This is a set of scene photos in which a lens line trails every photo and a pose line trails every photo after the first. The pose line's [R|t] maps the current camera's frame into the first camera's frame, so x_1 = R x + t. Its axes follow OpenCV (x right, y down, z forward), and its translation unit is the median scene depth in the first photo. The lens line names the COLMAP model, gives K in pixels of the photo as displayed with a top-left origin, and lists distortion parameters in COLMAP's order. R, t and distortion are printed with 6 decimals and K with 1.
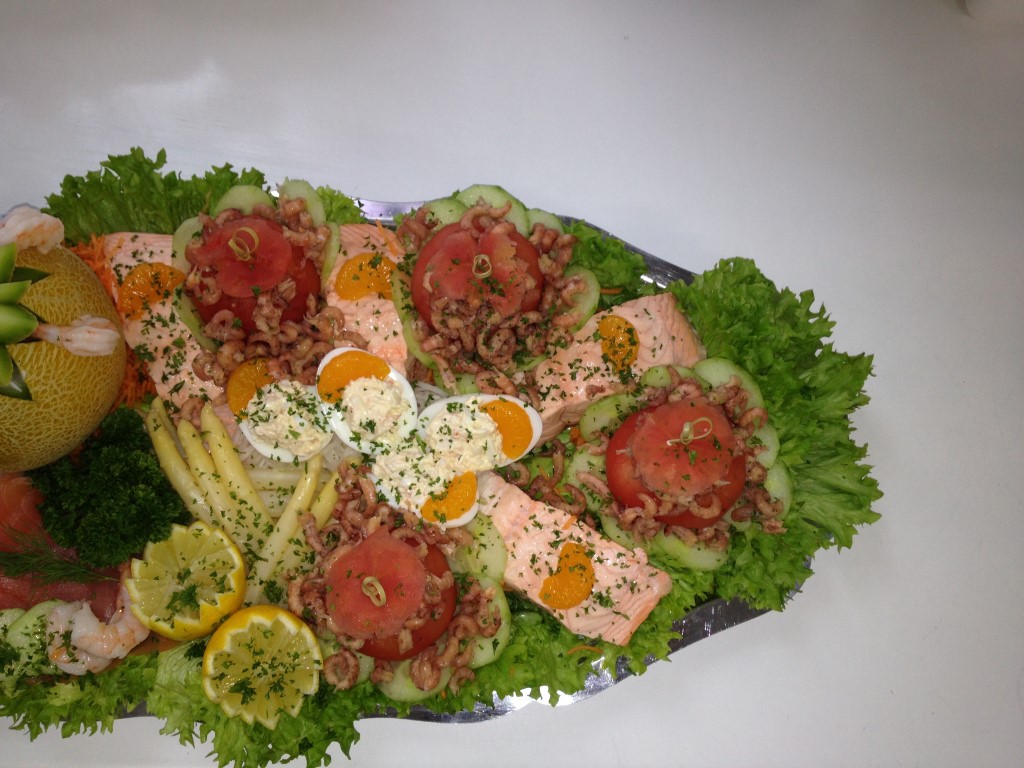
lens RADIAL K [[999.6, 0, 512.0], [0, 999.6, 384.0], [0, 0, 1]] dist [0.231258, -0.585366]
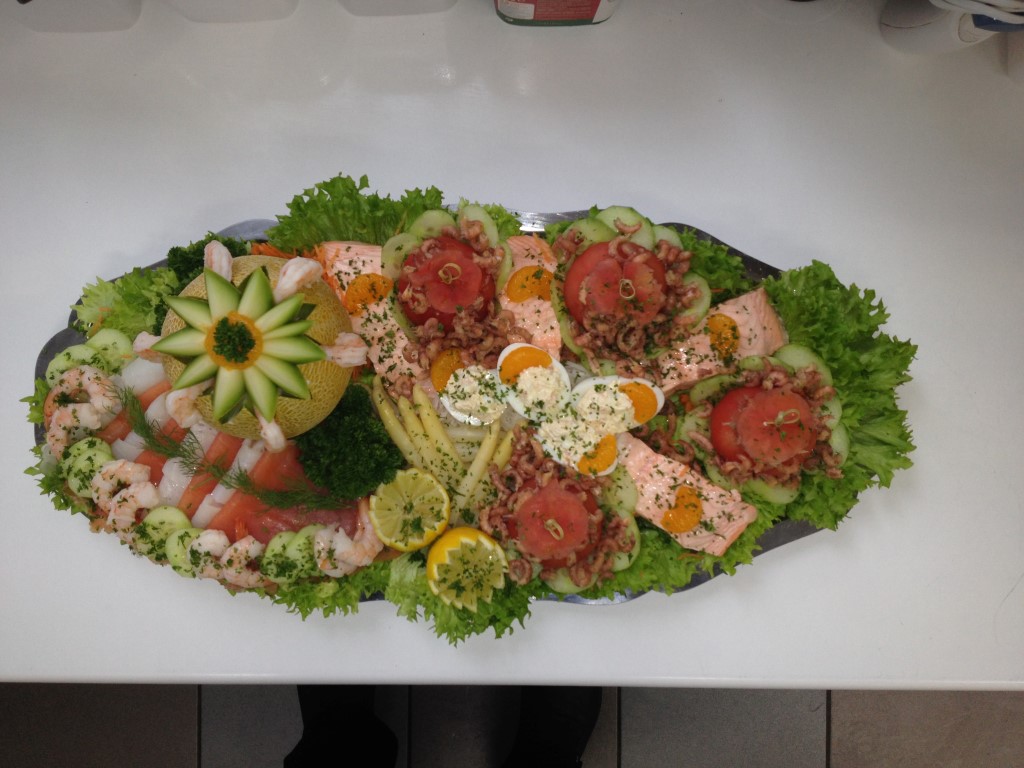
lens RADIAL K [[999.6, 0, 512.0], [0, 999.6, 384.0], [0, 0, 1]] dist [0.231258, -0.585366]
pose [[1.000000, 0.000648, -0.000001, -0.174358], [-0.000633, 0.977652, 0.210228, -0.262477], [0.000137, -0.210228, 0.977652, -0.308906]]
